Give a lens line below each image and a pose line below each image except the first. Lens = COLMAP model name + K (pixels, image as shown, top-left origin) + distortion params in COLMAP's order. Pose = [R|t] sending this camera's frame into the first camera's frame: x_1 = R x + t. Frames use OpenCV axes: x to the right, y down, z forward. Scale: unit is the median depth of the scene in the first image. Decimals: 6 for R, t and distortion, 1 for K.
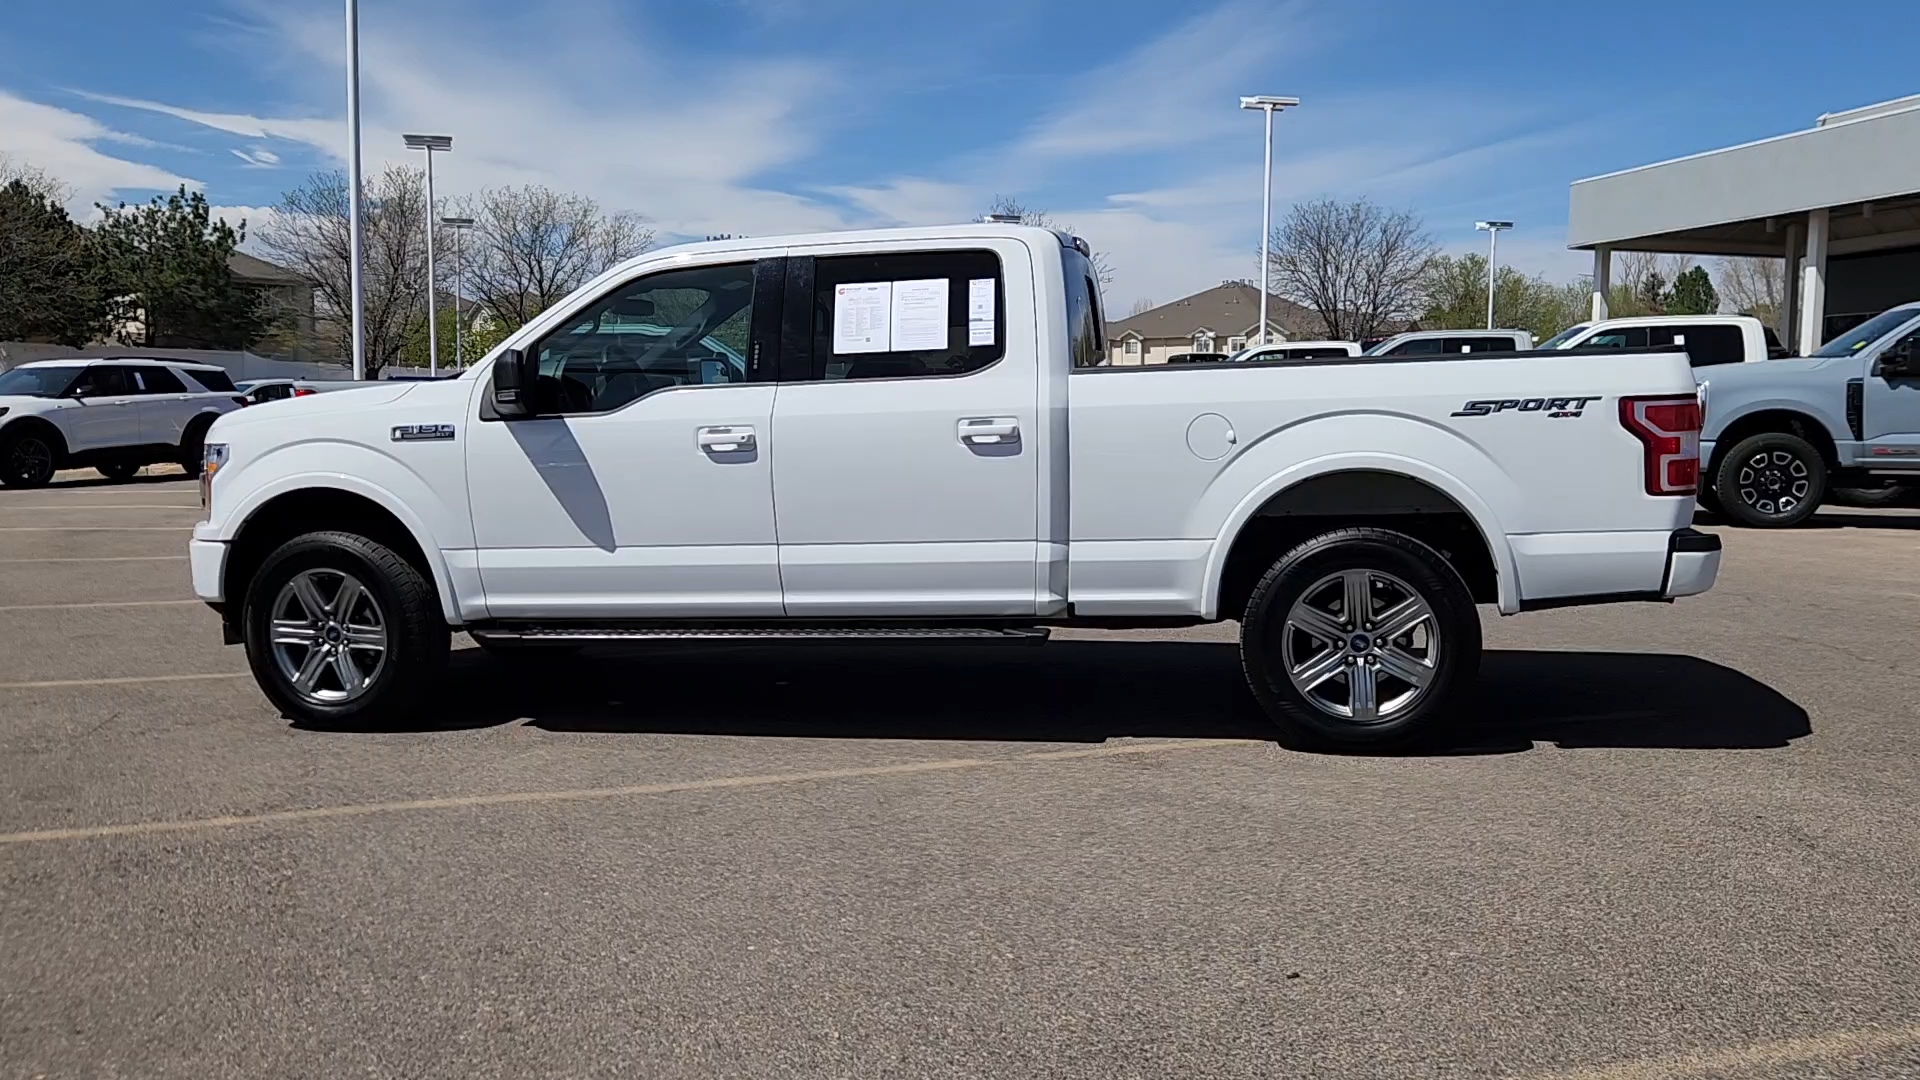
lens RADIAL K [[1622.1, 0, 947.3], [0, 1622.1, 537.7], [0, 0, 1]] dist [0.033138, -0.018073]
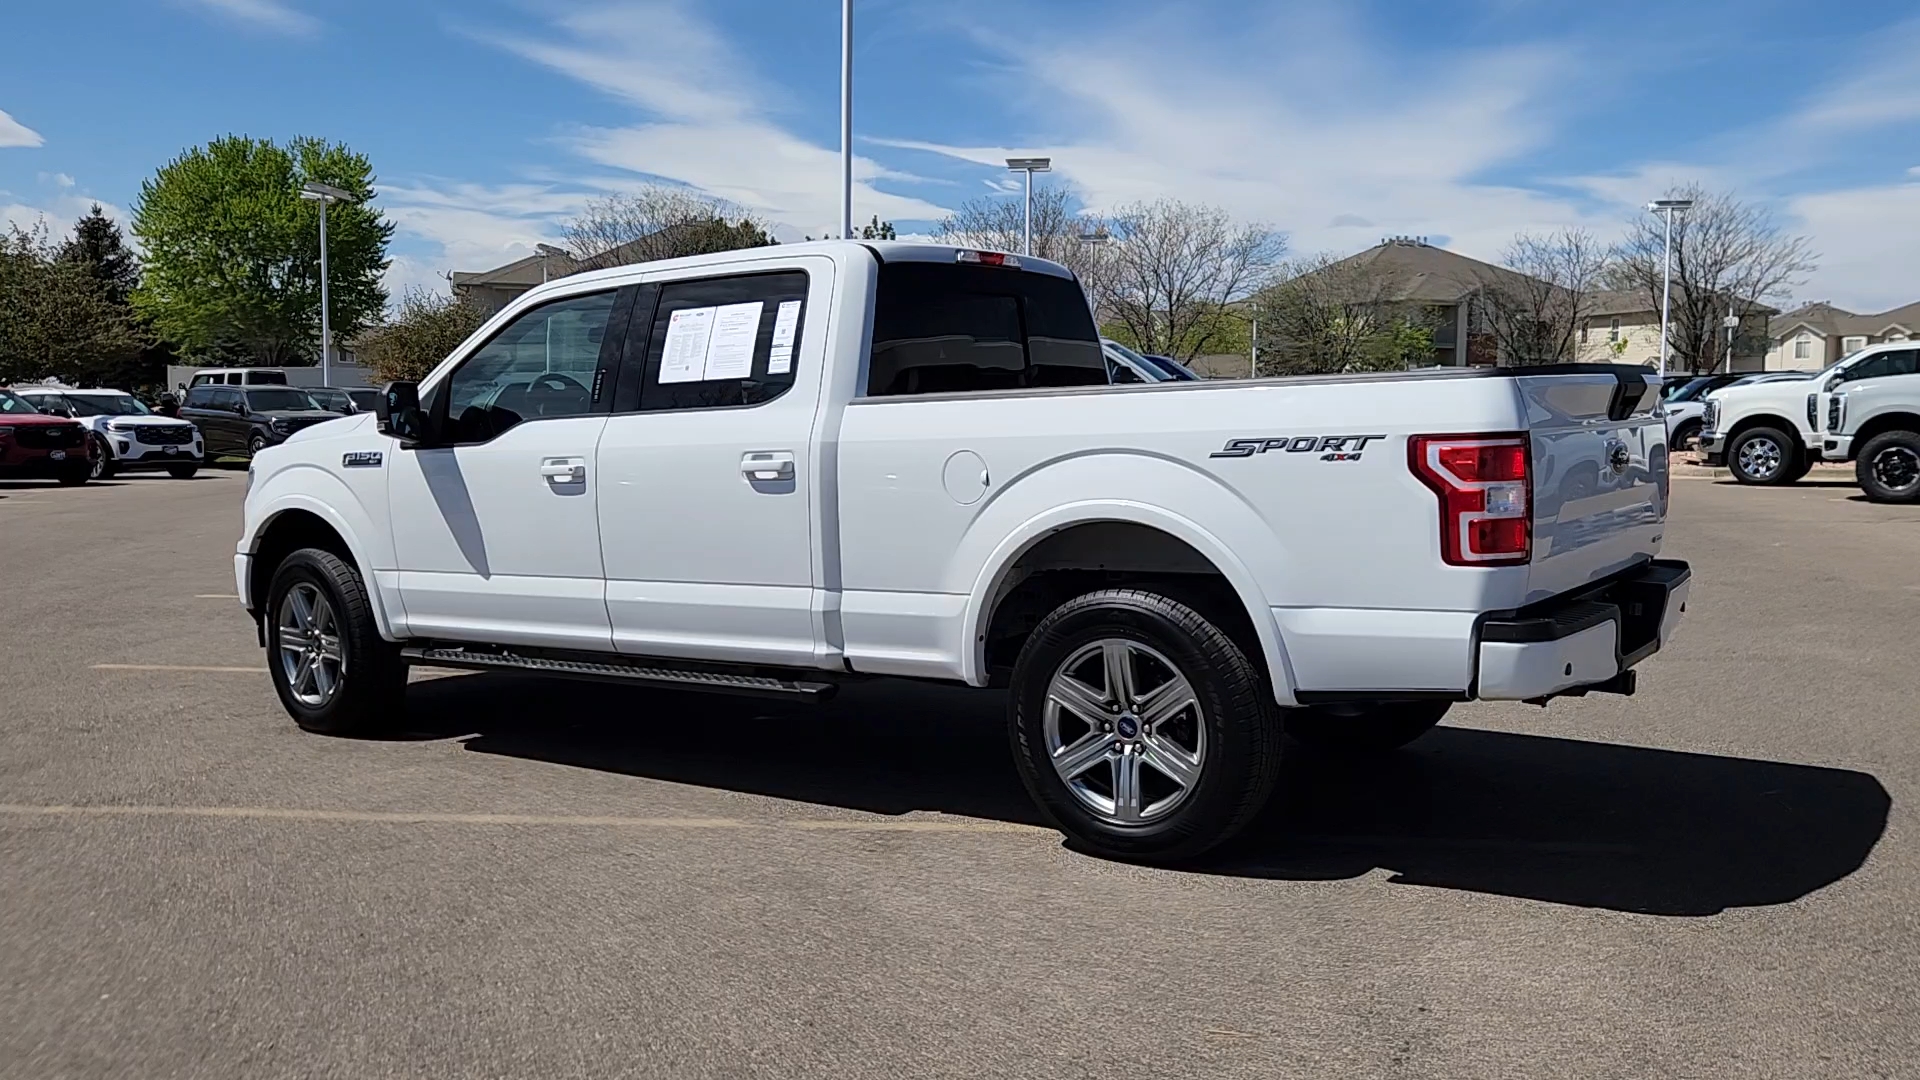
lens RADIAL K [[1622.1, 0, 953.4], [0, 1622.1, 546.4], [0, 0, 1]] dist [0.033138, -0.018073]
pose [[0.911875, 0.033755, -0.409079, 0.500829], [-0.033263, 0.999412, 0.008320, -0.031387], [0.409119, 0.006020, 0.912461, 0.199965]]
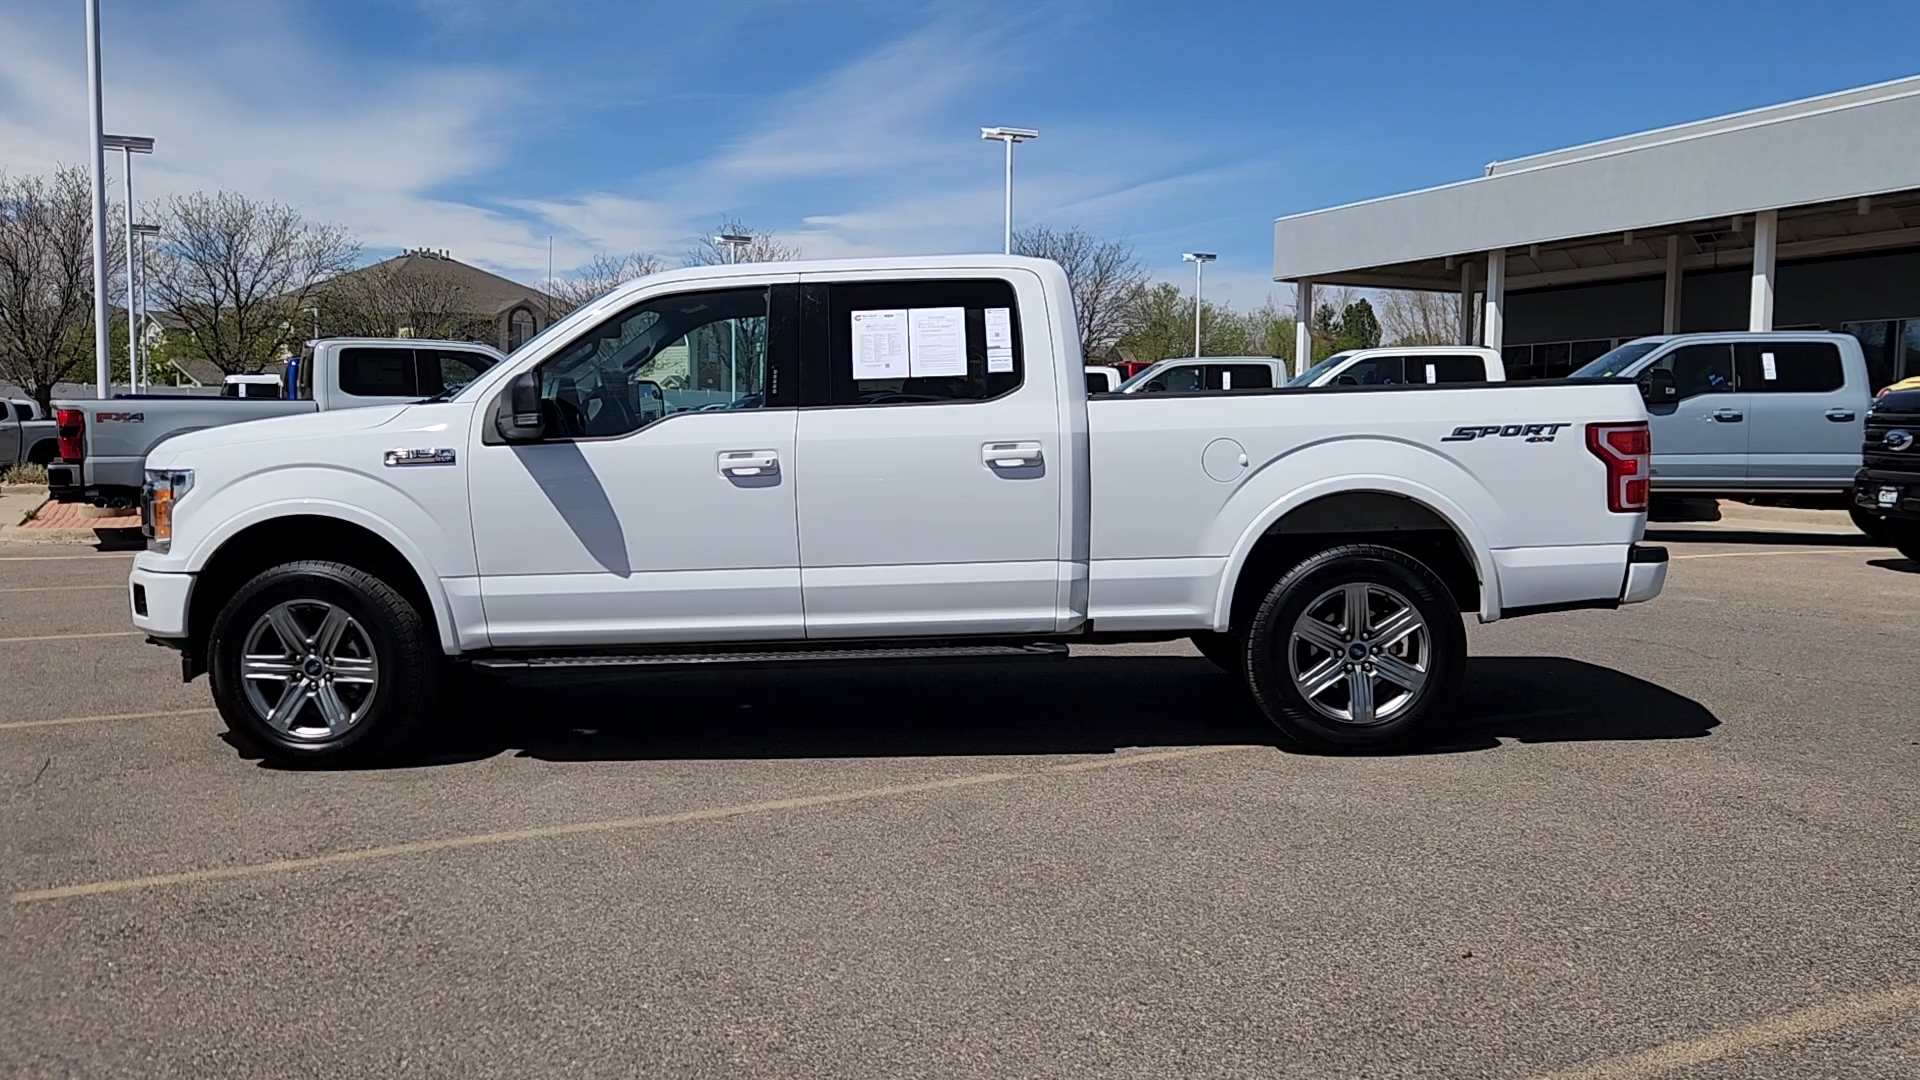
lens RADIAL K [[1622.1, 0, 947.0], [0, 1622.1, 538.2], [0, 0, 1]] dist [0.033138, -0.018073]
pose [[0.983301, -0.010506, 0.181682, -0.204033], [0.012805, 0.999852, -0.011486, -0.001331], [-0.181534, 0.013621, 0.983290, -0.008856]]
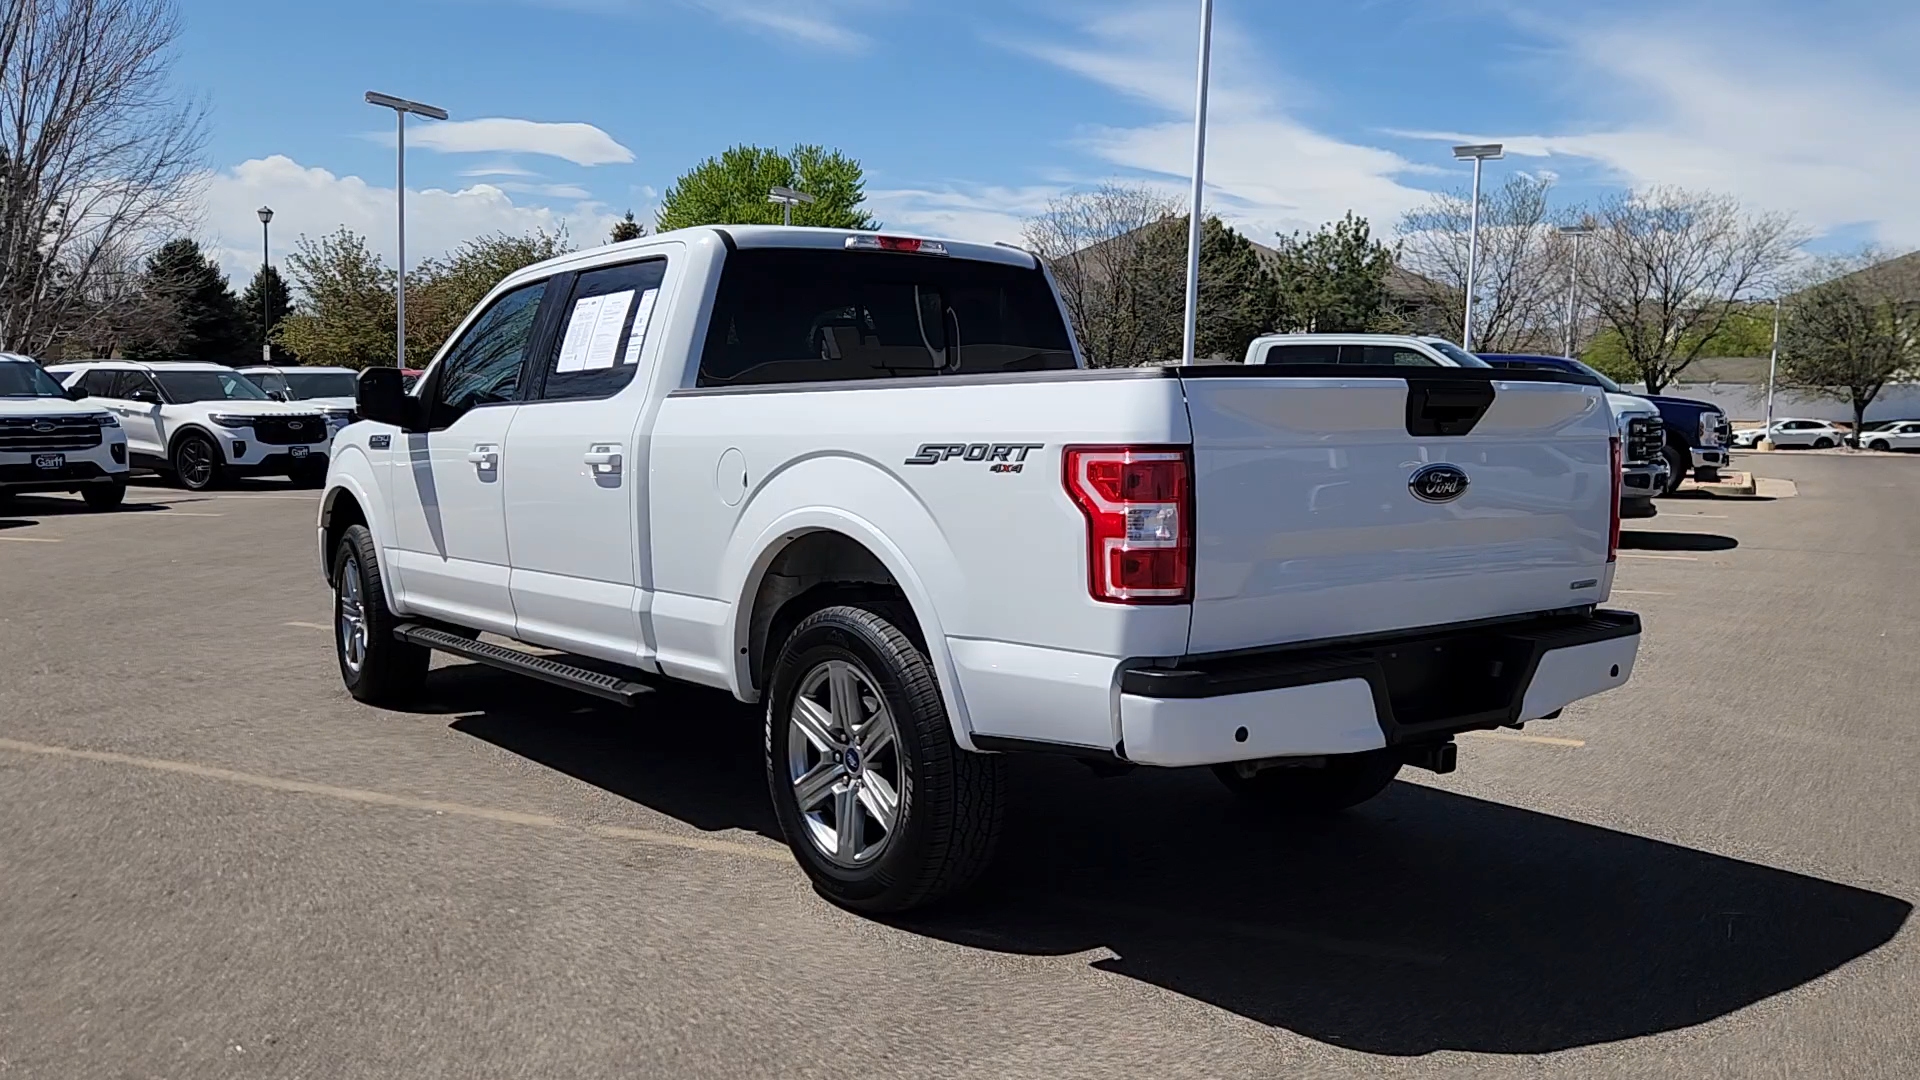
lens RADIAL K [[1622.1, 0, 956.7], [0, 1622.1, 545.1], [0, 0, 1]] dist [0.033138, -0.018073]
pose [[0.747409, 0.074508, -0.660173, 0.765574], [-0.076882, 0.996715, 0.025450, -0.056179], [0.659901, 0.031734, 0.750682, 0.455517]]
